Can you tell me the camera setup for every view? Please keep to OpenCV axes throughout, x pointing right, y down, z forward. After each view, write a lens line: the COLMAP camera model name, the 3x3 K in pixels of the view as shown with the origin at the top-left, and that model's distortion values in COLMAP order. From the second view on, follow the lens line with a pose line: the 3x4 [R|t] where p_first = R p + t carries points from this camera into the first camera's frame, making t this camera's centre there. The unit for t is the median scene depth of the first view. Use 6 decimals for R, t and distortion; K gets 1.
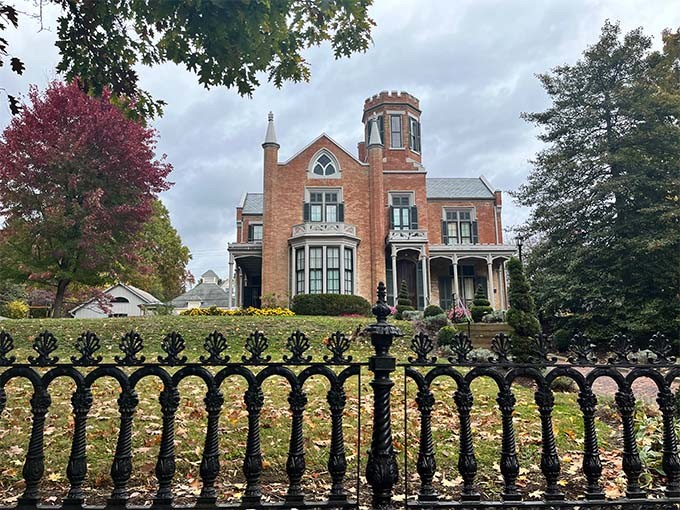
lens RADIAL K [[707.3, 0, 340.0], [0, 707.3, 255.0], [0, 0, 1]] dist [-0.001858, -0.001082]
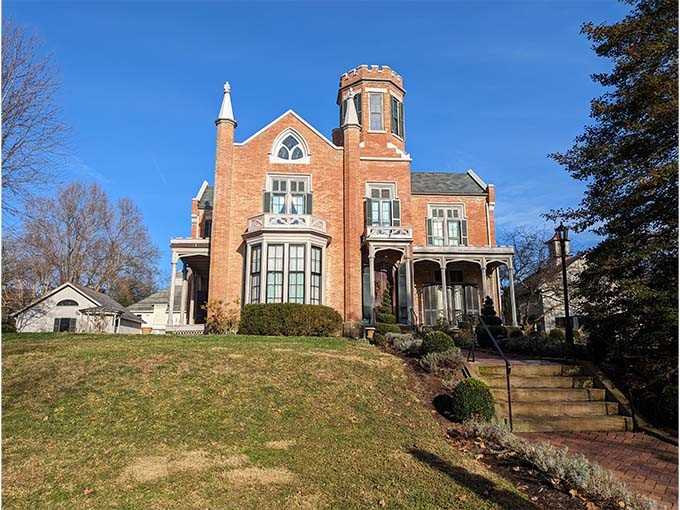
lens RADIAL K [[707.3, 0, 340.0], [0, 707.3, 255.0], [0, 0, 1]] dist [-0.001858, -0.001082]
pose [[0.999269, 0.015599, 0.034891, 0.009860], [-0.015403, 0.999864, -0.005863, 0.004041], [-0.034978, 0.005321, 0.999374, 0.168193]]
